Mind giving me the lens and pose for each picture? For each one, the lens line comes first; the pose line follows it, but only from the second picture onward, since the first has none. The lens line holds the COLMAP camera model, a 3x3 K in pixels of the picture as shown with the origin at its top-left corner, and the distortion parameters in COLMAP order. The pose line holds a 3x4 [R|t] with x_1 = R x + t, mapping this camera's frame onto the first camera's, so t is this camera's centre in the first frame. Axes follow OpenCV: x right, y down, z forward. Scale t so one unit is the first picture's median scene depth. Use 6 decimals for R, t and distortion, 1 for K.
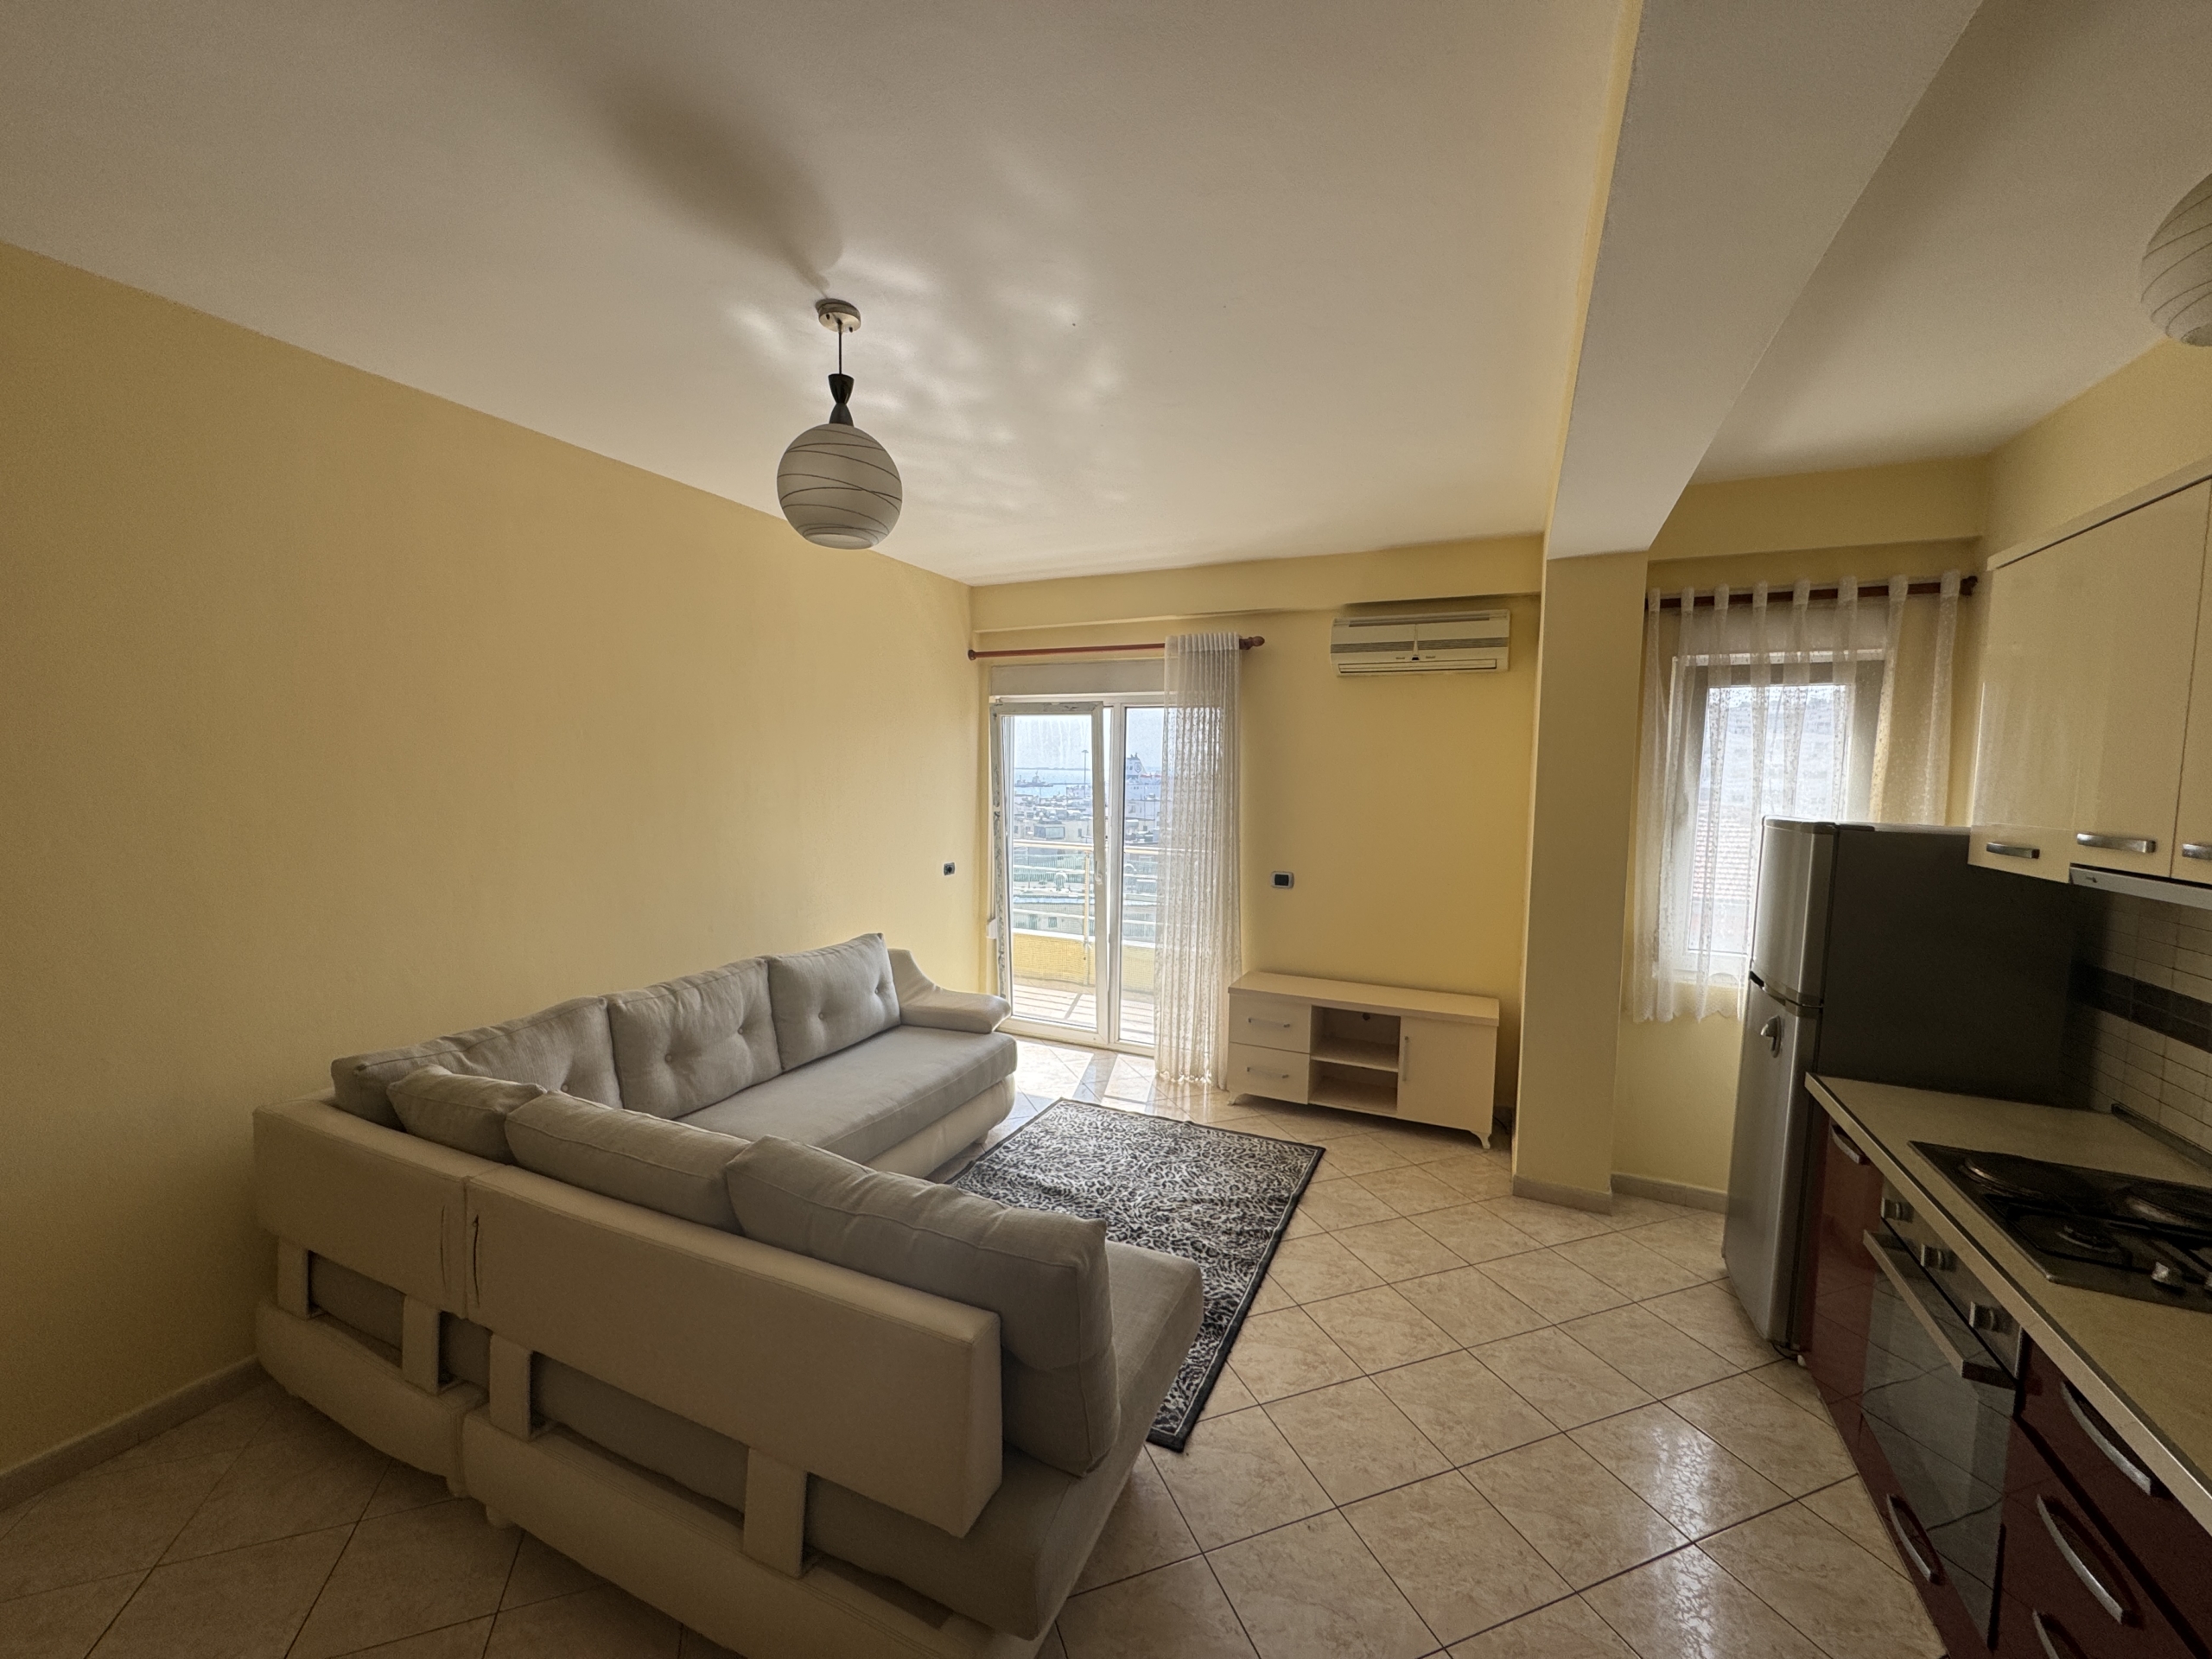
lens RADIAL K [[880.3, 0, 1105.5], [0, 880.3, 833.5], [0, 0, 1]] dist [-0.001778, -0.000219]
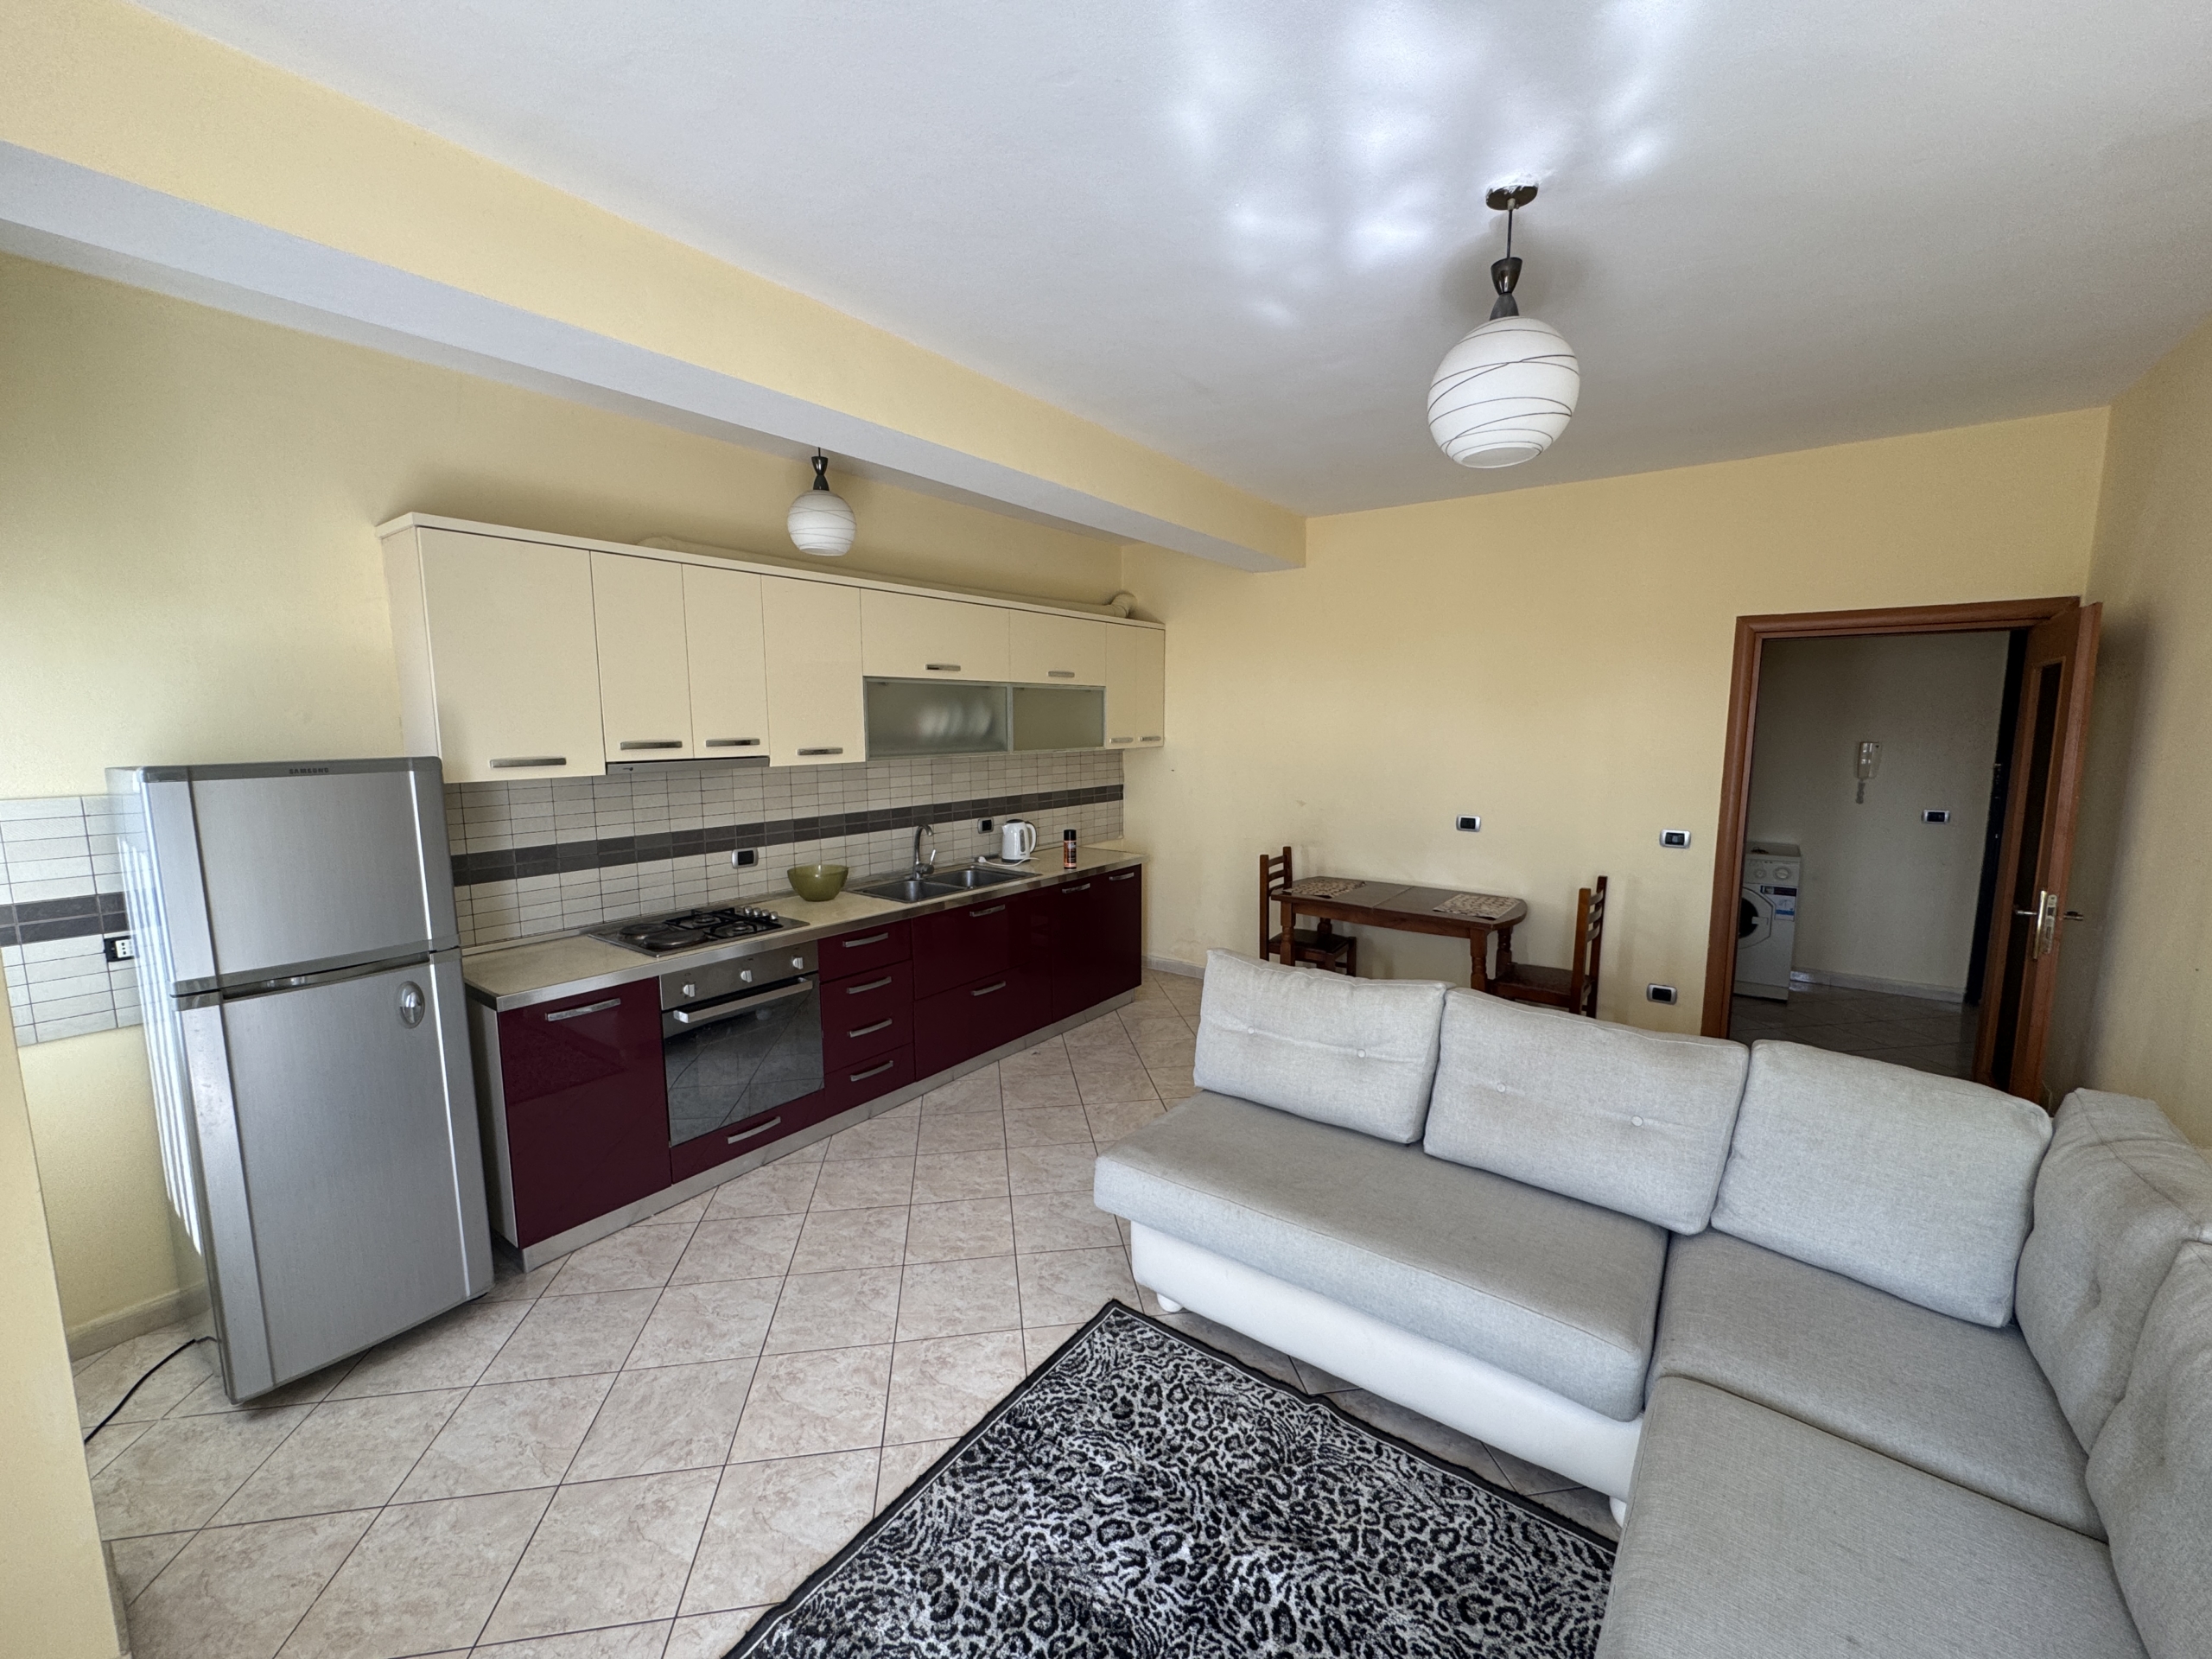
lens RADIAL K [[880.3, 0, 1091.8], [0, 880.3, 833.3], [0, 0, 1]] dist [-0.001778, -0.000219]
pose [[-0.975834, -0.043629, 0.214115, -0.085172], [0.000235, 0.979654, 0.200694, -0.111275], [-0.218515, 0.195894, -0.955969, 1.548762]]
